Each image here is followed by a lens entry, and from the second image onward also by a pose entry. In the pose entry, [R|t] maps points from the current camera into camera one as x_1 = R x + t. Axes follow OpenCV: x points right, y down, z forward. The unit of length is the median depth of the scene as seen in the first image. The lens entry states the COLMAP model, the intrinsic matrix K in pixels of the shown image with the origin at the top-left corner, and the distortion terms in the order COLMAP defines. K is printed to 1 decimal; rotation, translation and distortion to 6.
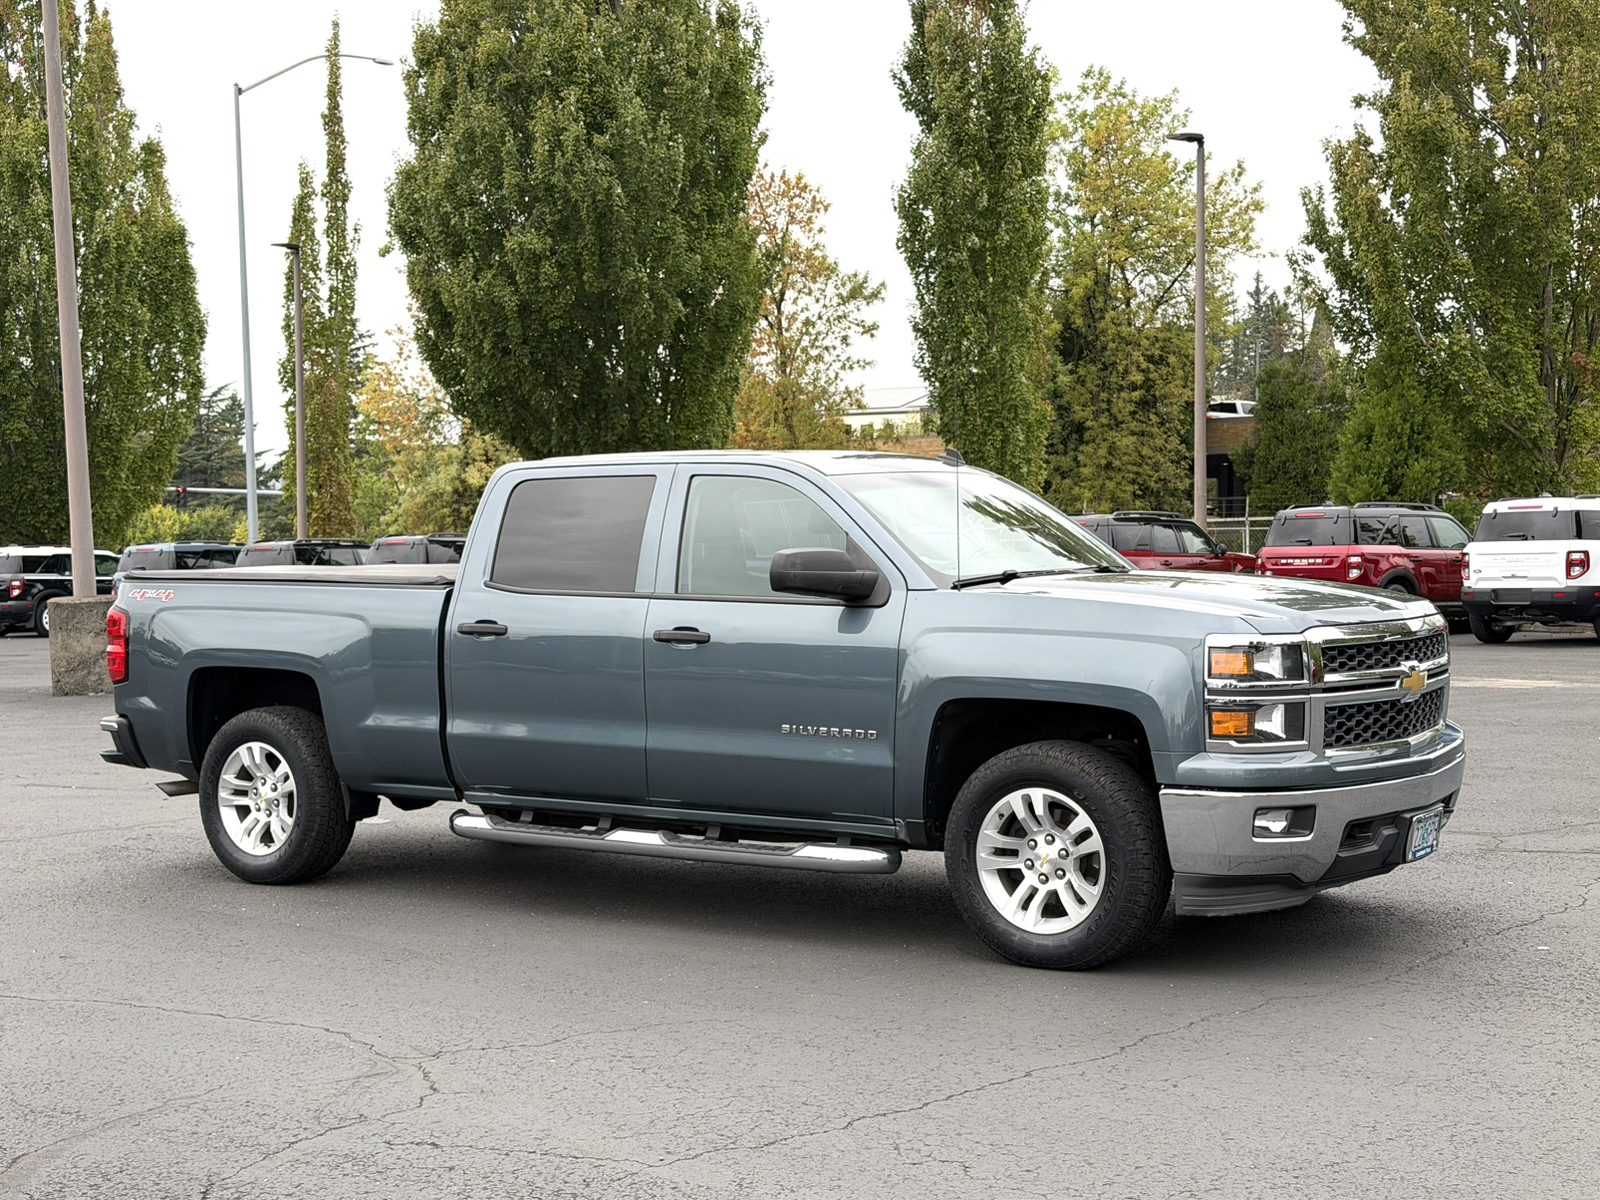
lens RADIAL K [[2222.0, 0, 800.0], [0, 2222.0, 600.0], [0, 0, 1]] dist [0.175435, -0.366905]
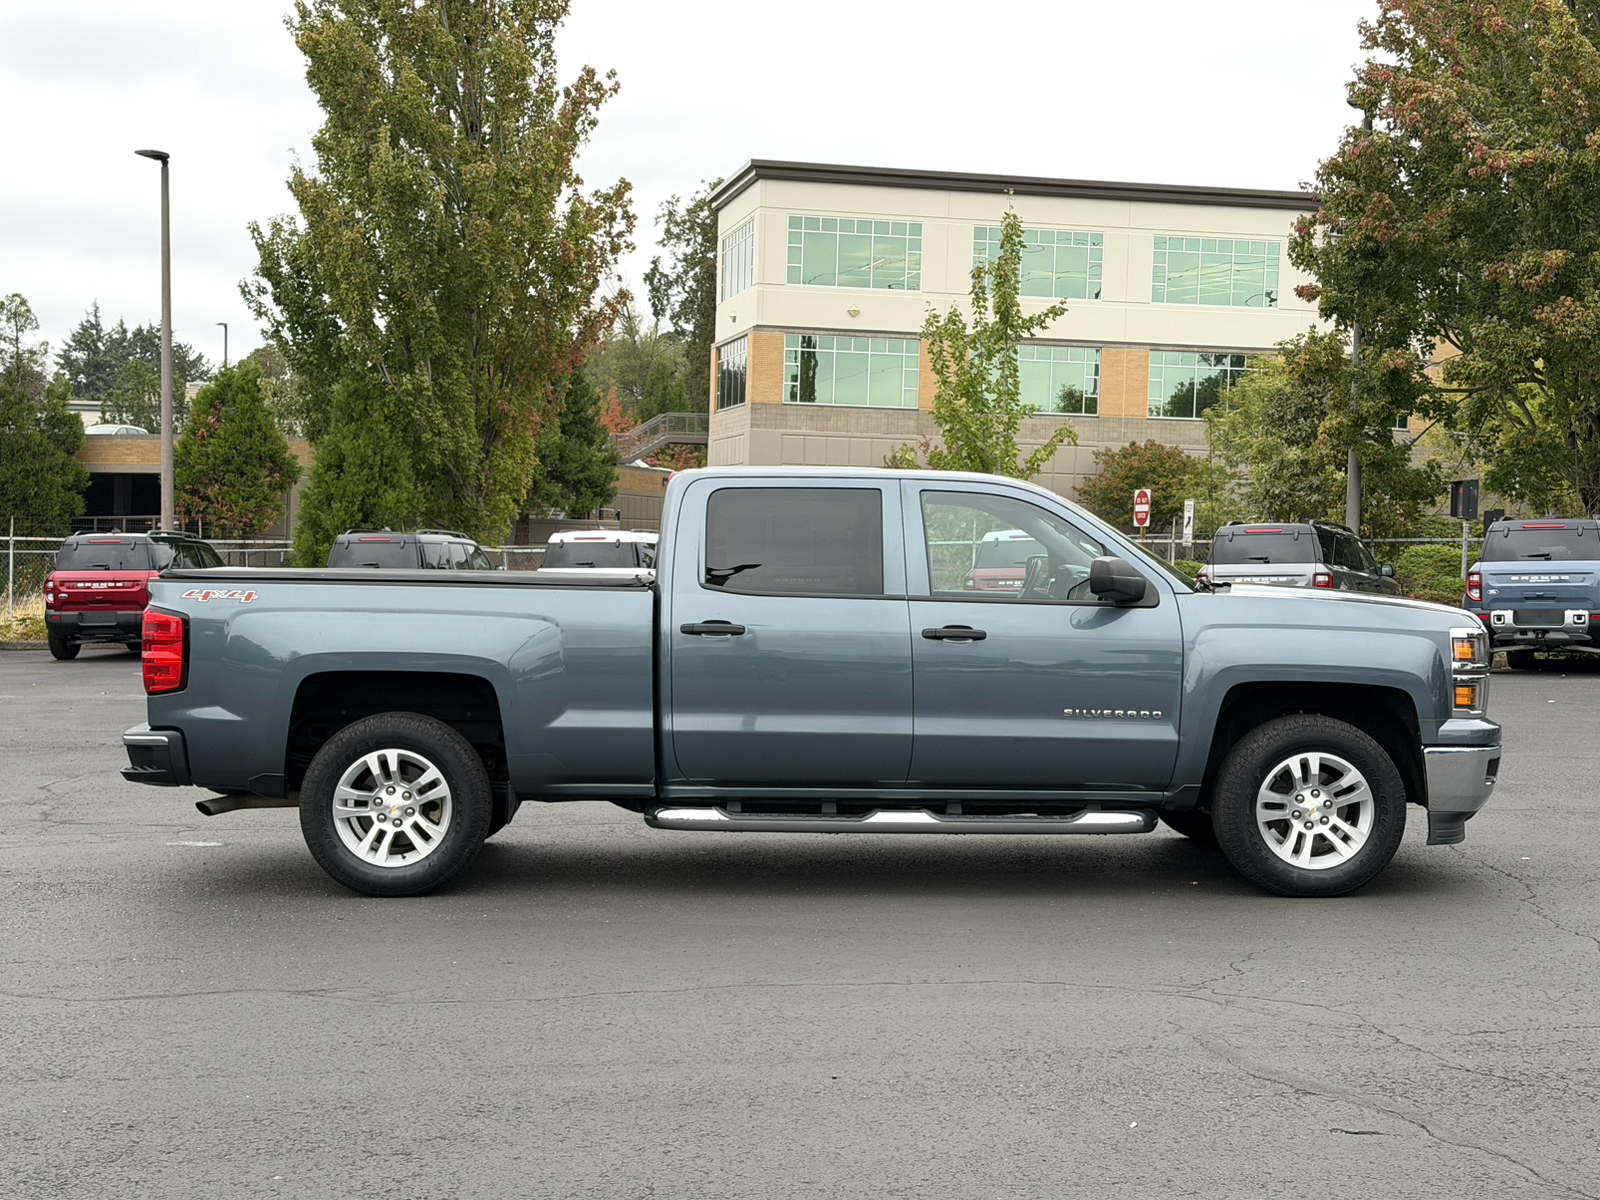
lens RADIAL K [[2191.1, 0, 800.0], [0, 2191.1, 600.0], [0, 0, 1]] dist [0.135306, -0.052362]
pose [[0.804564, 0.007726, 0.593816, -0.708483], [-0.000079, 0.999917, -0.012903, 0.012583], [-0.593867, 0.010334, 0.804497, 0.147002]]
